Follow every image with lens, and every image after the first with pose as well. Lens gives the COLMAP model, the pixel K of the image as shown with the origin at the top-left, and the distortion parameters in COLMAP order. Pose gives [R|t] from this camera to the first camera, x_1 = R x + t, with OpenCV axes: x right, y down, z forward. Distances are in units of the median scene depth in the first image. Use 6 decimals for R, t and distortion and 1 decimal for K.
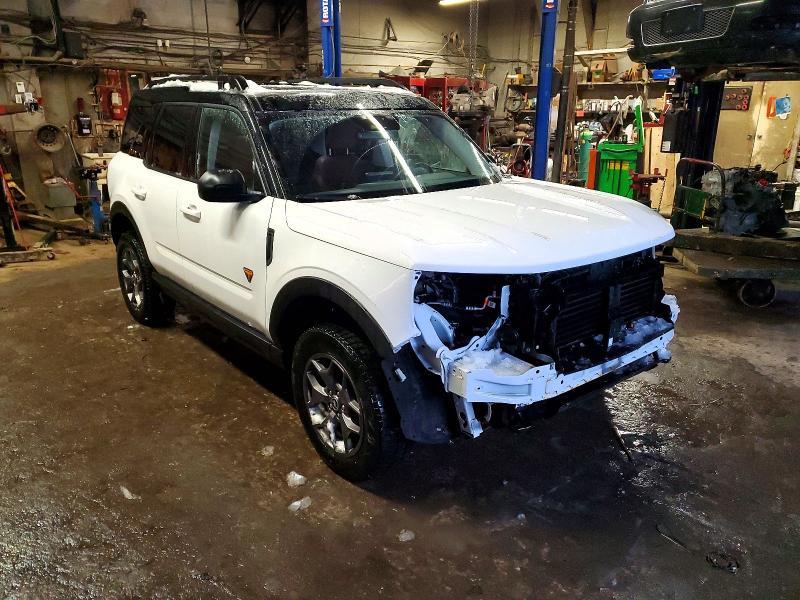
lens RADIAL K [[617.1, 0, 399.5], [0, 617.1, 298.7], [0, 0, 1]] dist [0.000924, -0.002148]
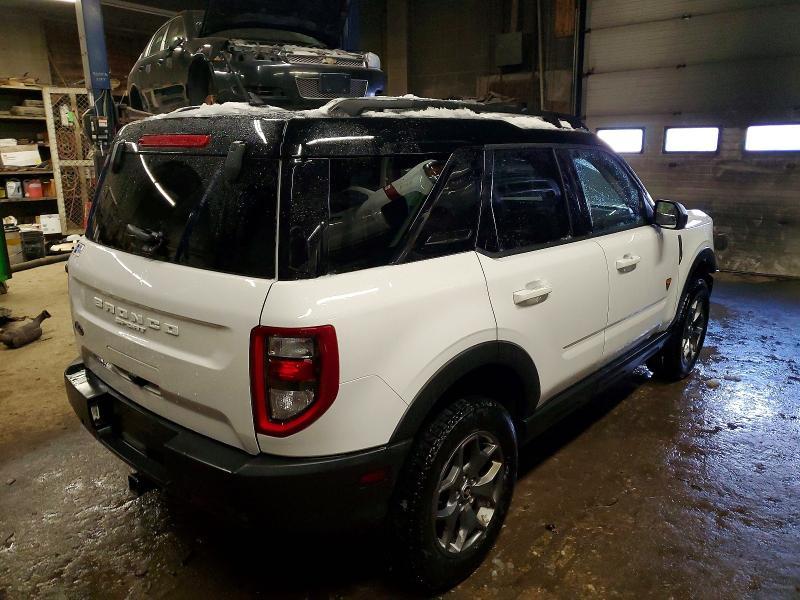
lens RADIAL K [[617.1, 0, 402.8], [0, 617.1, 298.3], [0, 0, 1]] dist [0.000924, -0.002148]
pose [[-0.159897, -0.249673, 0.955037, -0.725554], [0.304130, 0.907963, 0.288285, -0.284891], [-0.939115, 0.336552, -0.069248, 0.874959]]
